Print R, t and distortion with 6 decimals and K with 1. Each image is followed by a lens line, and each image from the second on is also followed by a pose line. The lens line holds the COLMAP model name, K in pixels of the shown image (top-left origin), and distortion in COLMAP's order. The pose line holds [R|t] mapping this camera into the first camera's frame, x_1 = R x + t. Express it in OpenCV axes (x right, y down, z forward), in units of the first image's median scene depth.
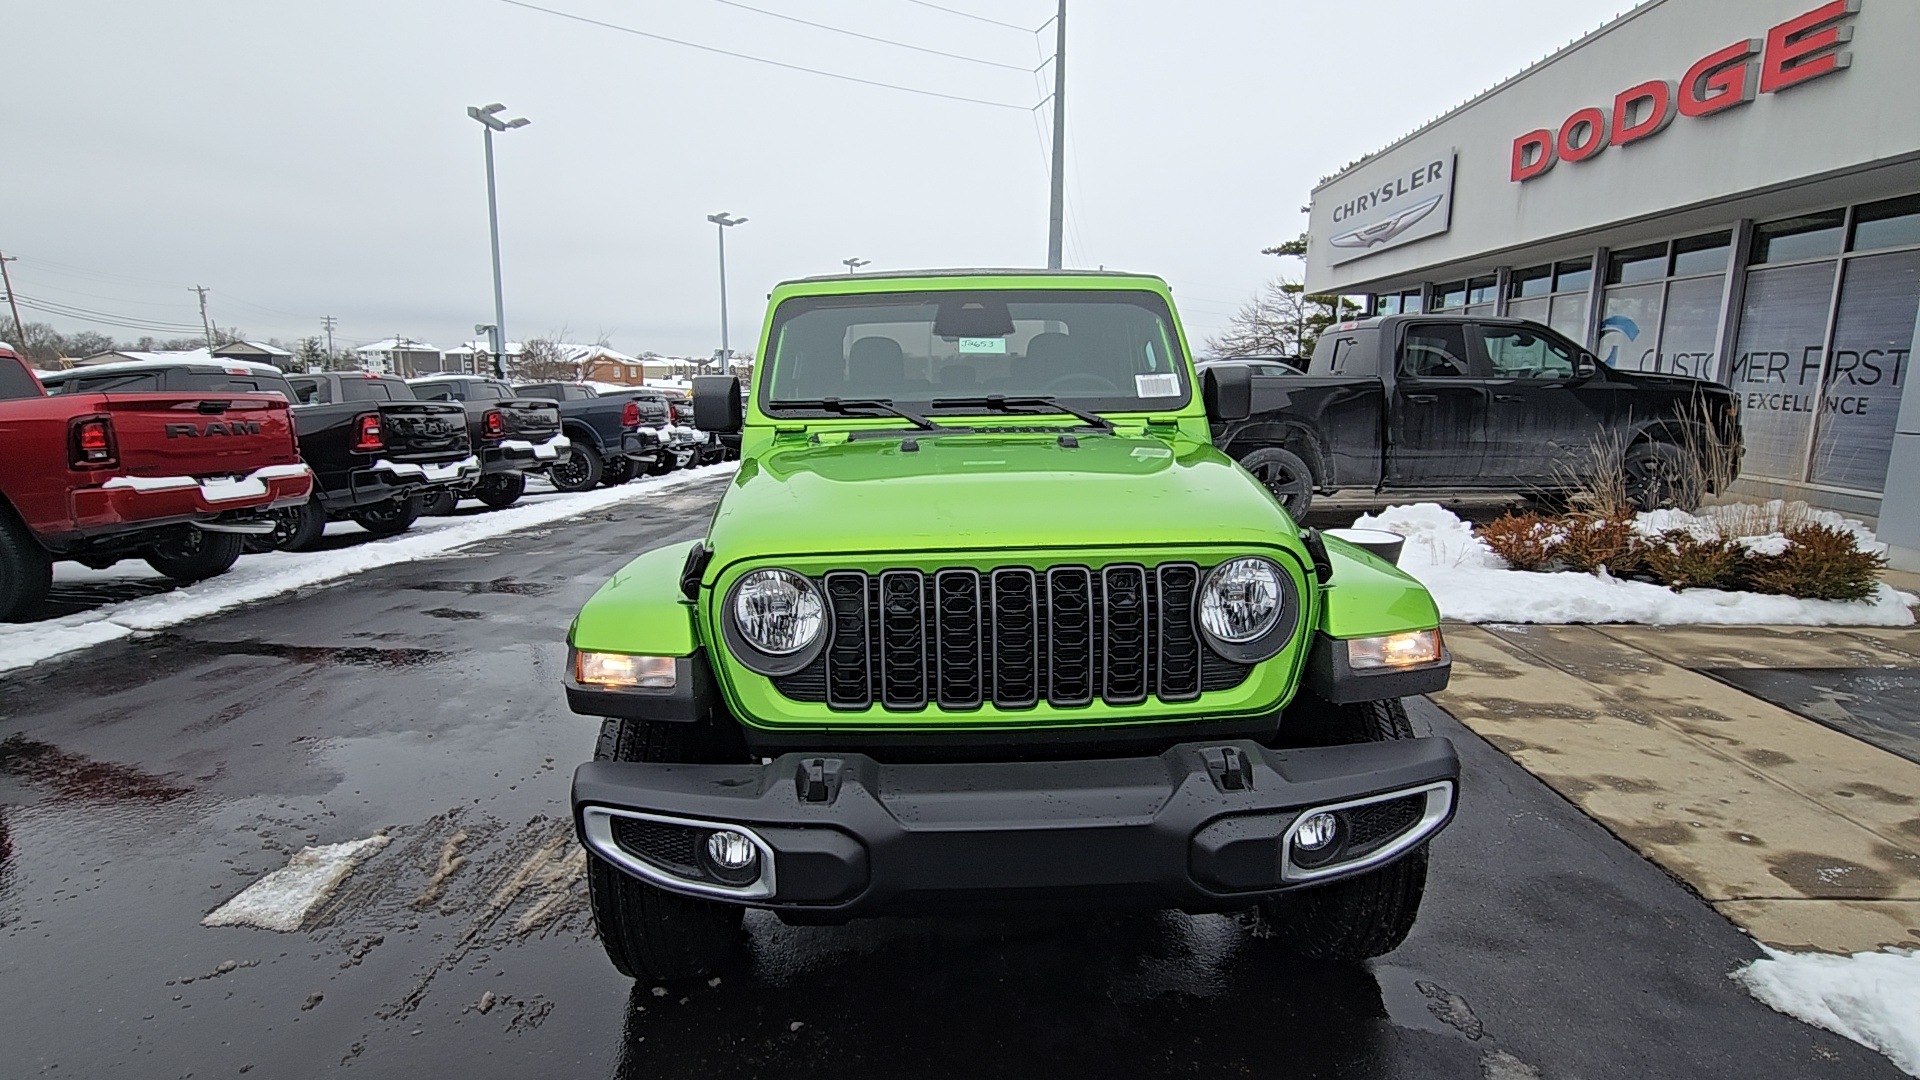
lens RADIAL K [[967.6, 0, 955.6], [0, 967.6, 553.9], [0, 0, 1]] dist [0.004449, -0.003026]
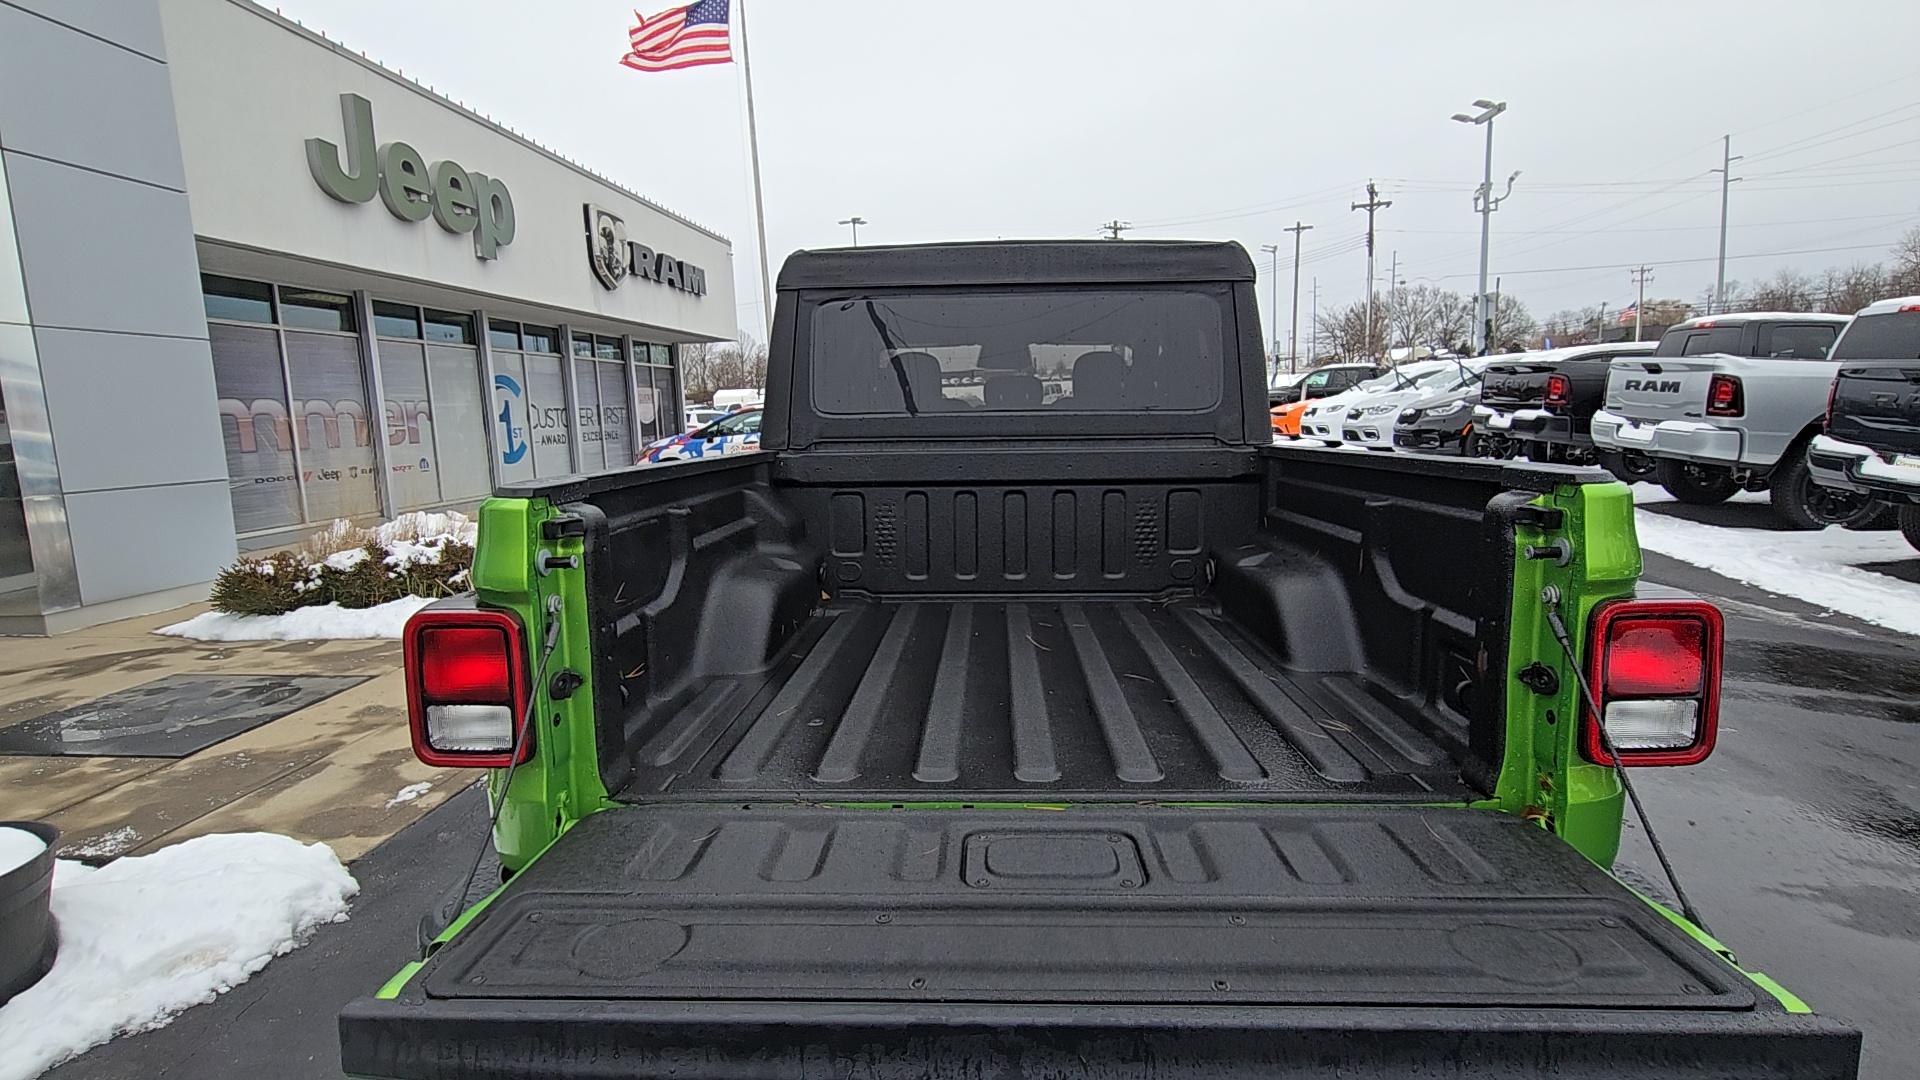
lens RADIAL K [[967.6, 0, 950.8], [0, 967.6, 541.2], [0, 0, 1]] dist [0.004449, -0.003026]
pose [[-0.996873, 0.023343, 0.075500, -0.001024], [0.046251, 0.947002, 0.317881, -0.130520], [-0.064078, 0.320379, -0.945120, 0.721322]]
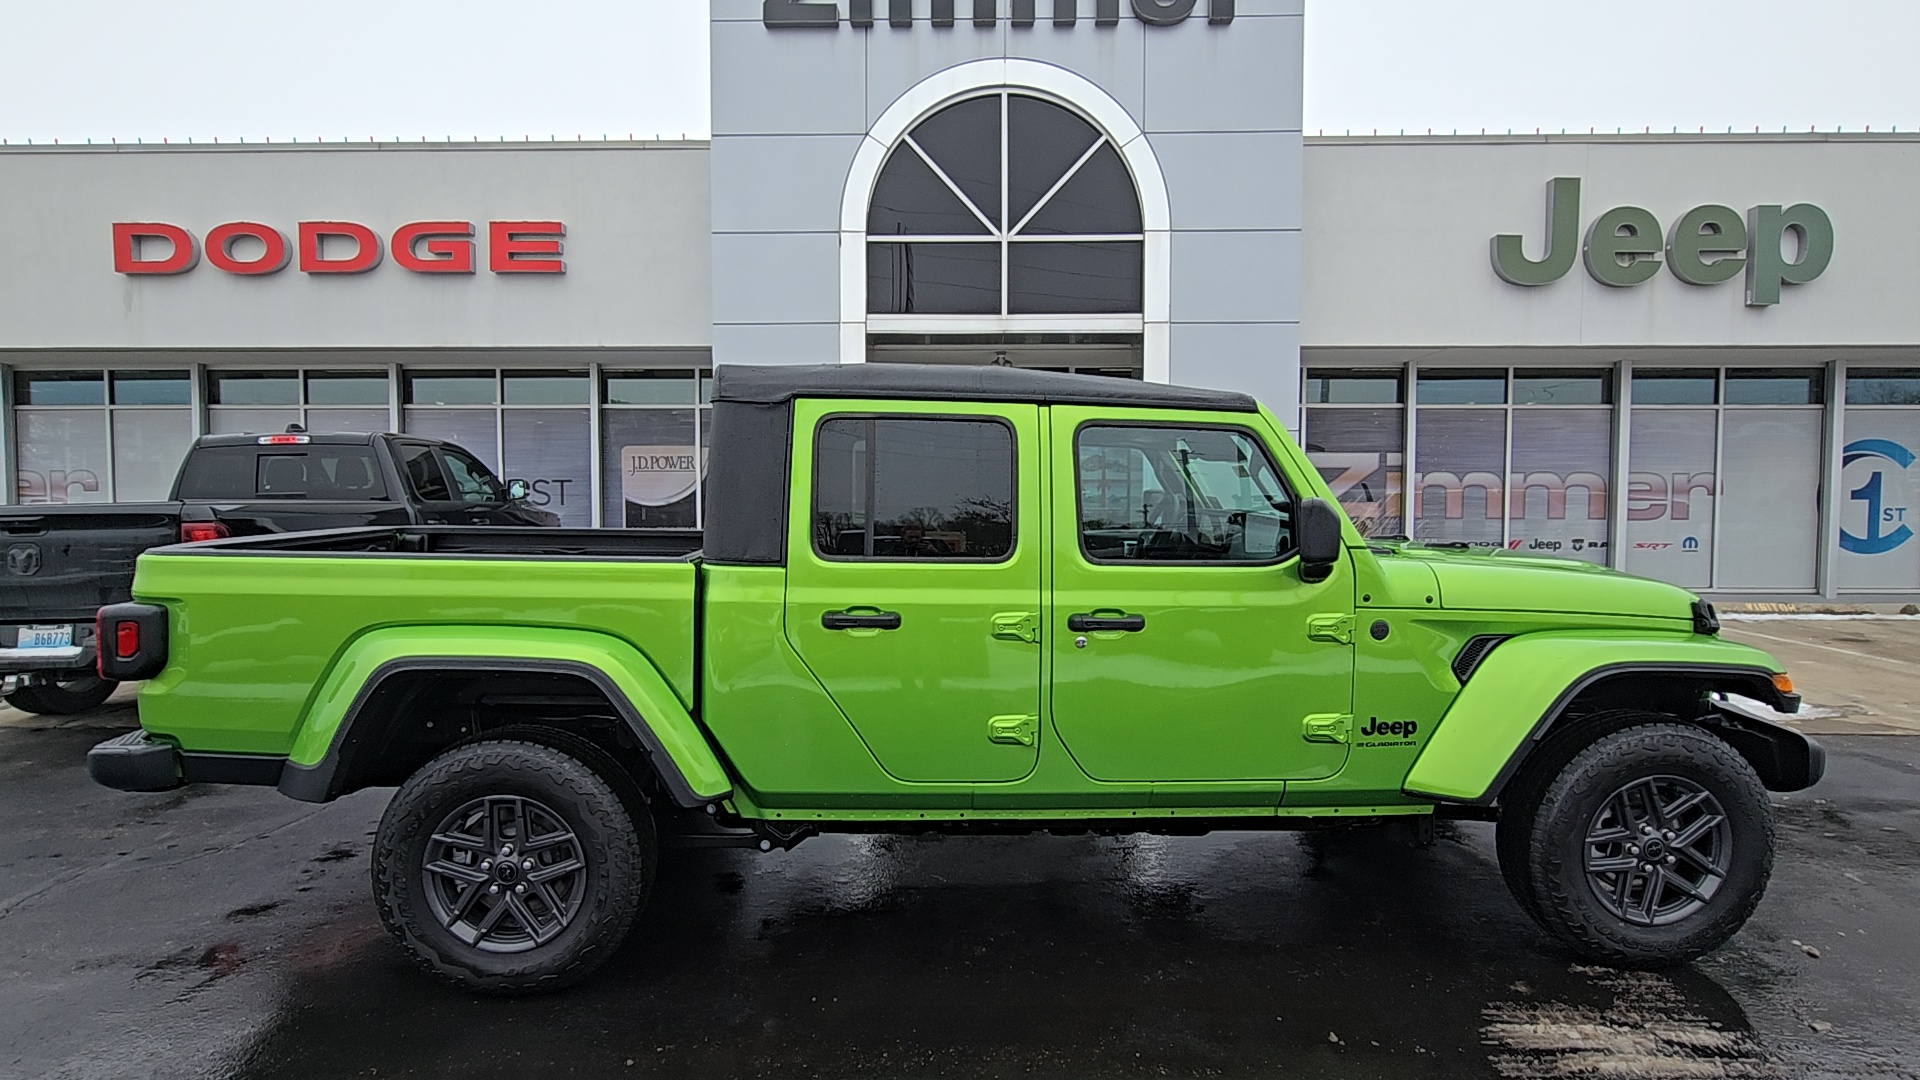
lens RADIAL K [[967.6, 0, 956.2], [0, 967.6, 546.2], [0, 0, 1]] dist [0.004449, -0.003026]
pose [[-0.014891, -0.051639, 0.998555, -0.330698], [0.185526, 0.981181, 0.053507, -0.073414], [-0.982526, 0.186055, -0.005031, 0.395228]]
